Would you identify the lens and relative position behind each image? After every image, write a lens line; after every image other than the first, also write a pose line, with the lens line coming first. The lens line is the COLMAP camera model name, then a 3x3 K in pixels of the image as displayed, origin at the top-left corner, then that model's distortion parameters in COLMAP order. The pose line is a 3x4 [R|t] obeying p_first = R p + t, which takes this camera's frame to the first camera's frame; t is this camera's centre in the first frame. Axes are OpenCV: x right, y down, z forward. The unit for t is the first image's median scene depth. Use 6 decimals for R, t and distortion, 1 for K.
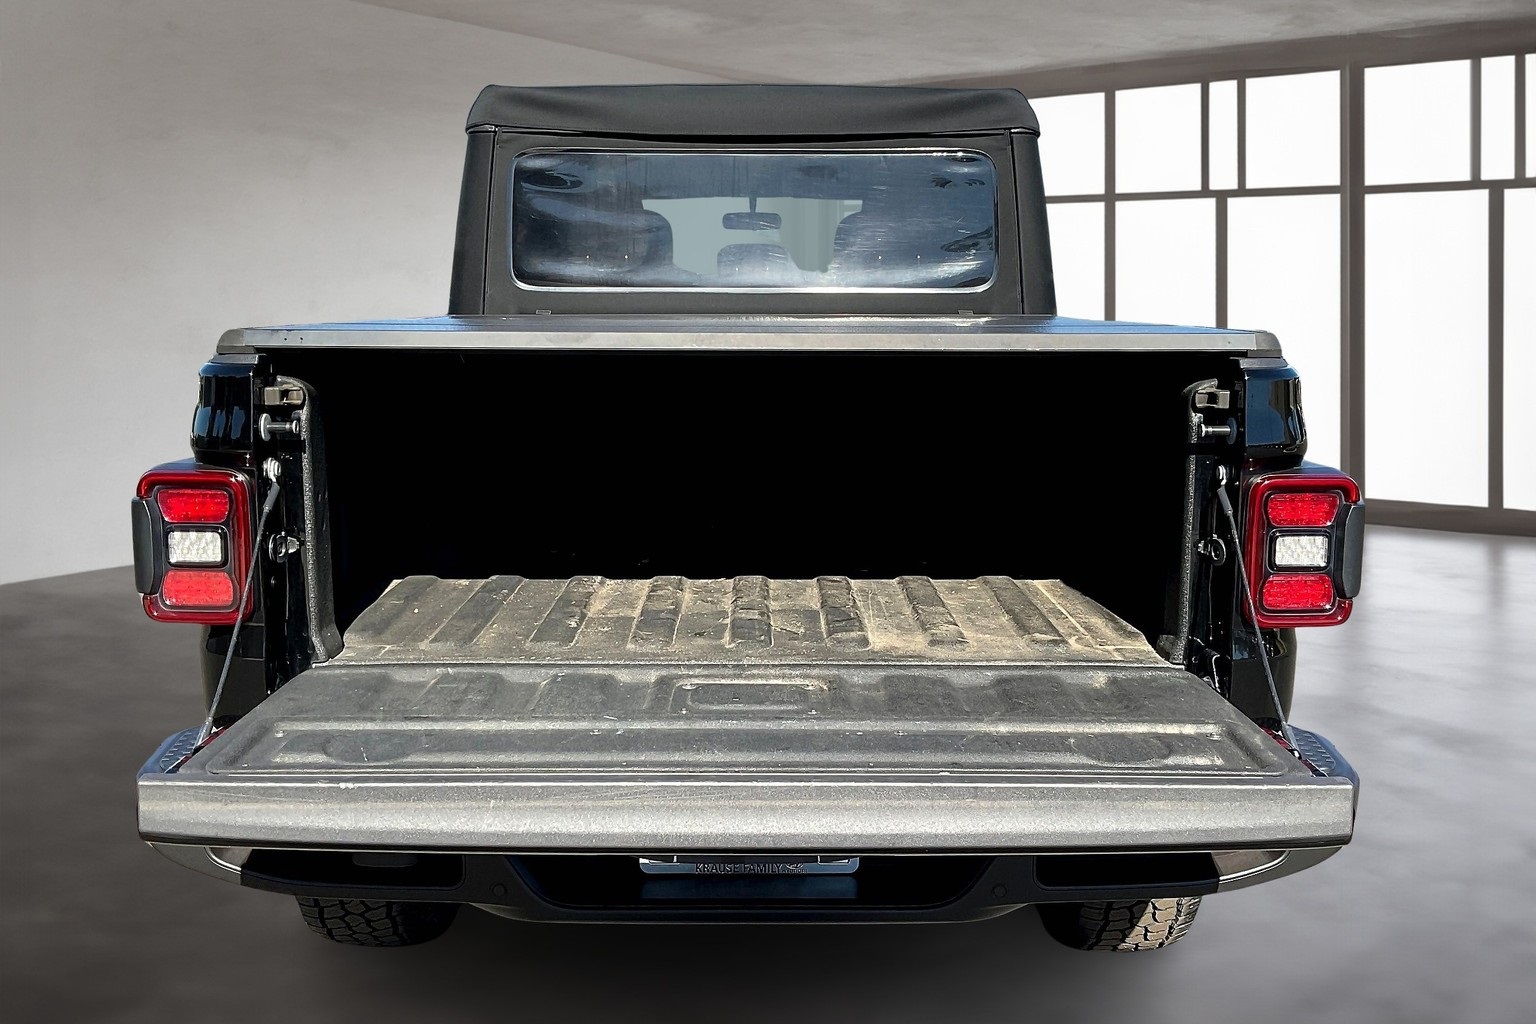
lens RADIAL K [[1341.0, 0, 768.0], [0, 1341.0, 512.0], [0, 0, 1]] dist [0.058155, -0.001498]
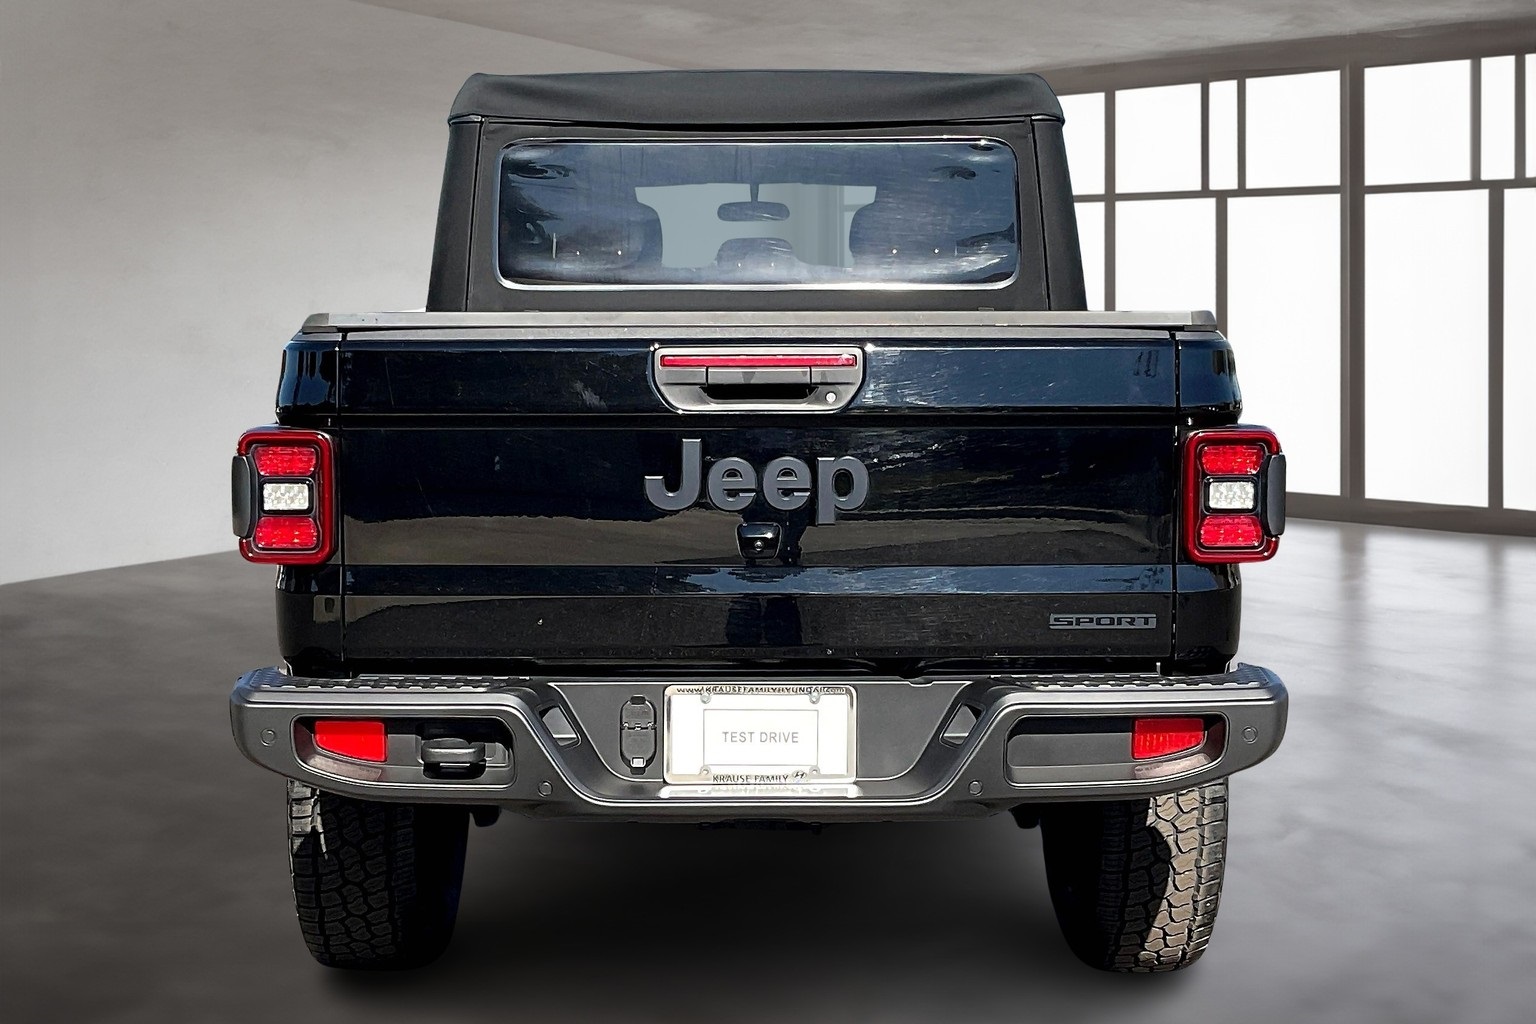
lens RADIAL K [[2069.0, 0, 768.0], [0, 2069.0, 512.0], [0, 0, 1]] dist [0.012252, 0.021212]
pose [[0.999985, -0.004887, -0.002581, -0.000897], [0.004705, 0.997783, -0.066383, 0.094502], [0.002900, 0.066369, 0.997791, -0.462807]]
